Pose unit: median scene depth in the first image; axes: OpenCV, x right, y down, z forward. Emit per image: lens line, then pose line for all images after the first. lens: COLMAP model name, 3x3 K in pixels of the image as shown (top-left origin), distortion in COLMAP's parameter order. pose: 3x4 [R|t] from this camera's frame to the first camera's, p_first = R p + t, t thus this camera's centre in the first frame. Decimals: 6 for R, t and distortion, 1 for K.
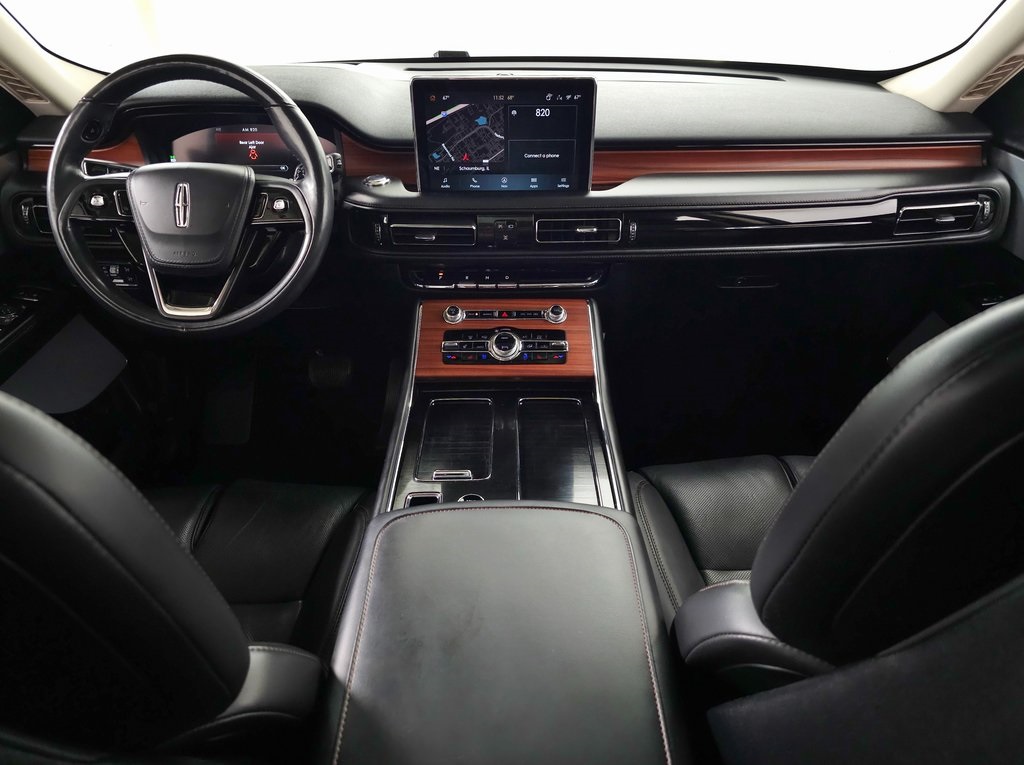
lens RADIAL K [[697.4, 0, 518.1], [0, 697.4, 385.2], [0, 0, 1]] dist [0.053124, -0.072155]
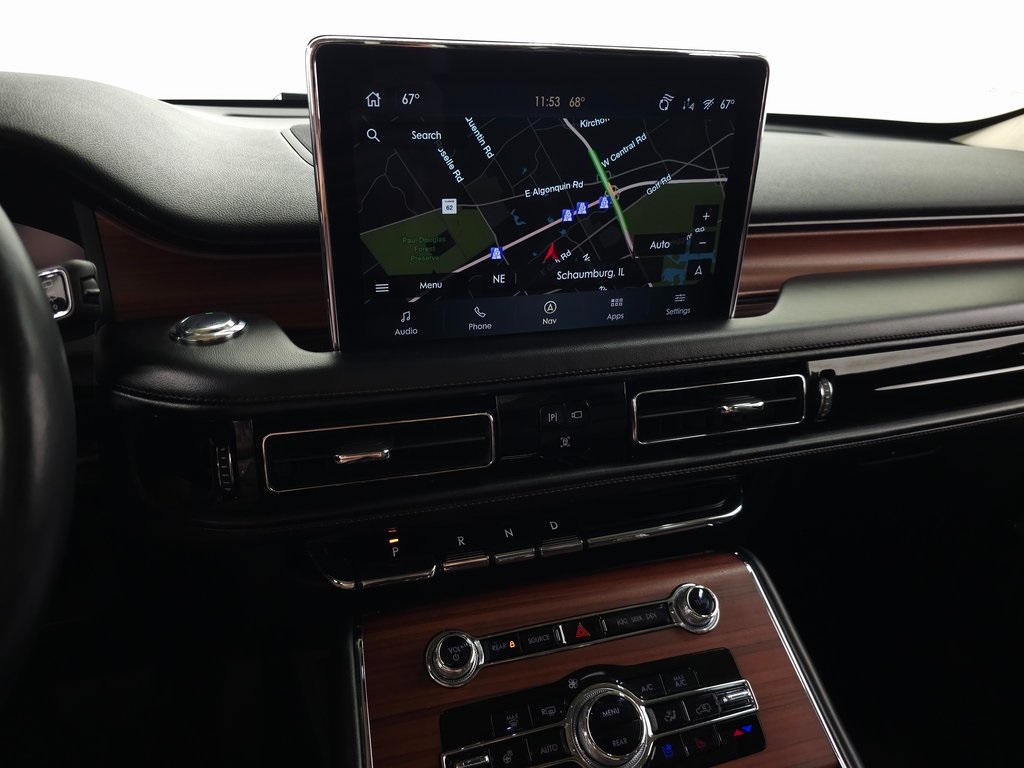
lens RADIAL K [[697.4, 0, 518.1], [0, 697.4, 386.7], [0, 0, 1]] dist [0.053124, -0.072155]
pose [[0.957654, -0.092188, 0.272763, -0.154108], [0.130485, 0.983444, -0.125742, -0.199137], [-0.256655, 0.156009, 0.953829, 0.627232]]
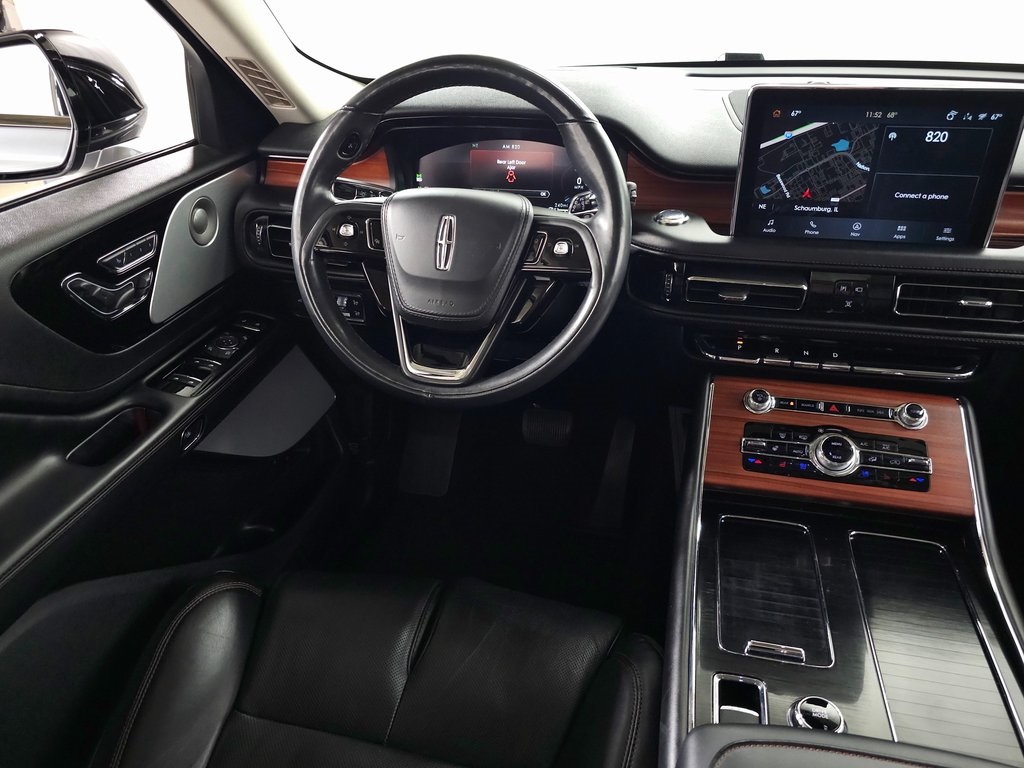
lens RADIAL K [[734.7, 0, 509.0], [0, 734.7, 382.0], [0, 0, 1]] dist [0.029551, -0.040279]
pose [[0.969529, 0.100879, -0.223240, -0.182731], [-0.107190, 0.994105, -0.016304, -0.082431], [0.220280, 0.039737, 0.974627, 0.185871]]
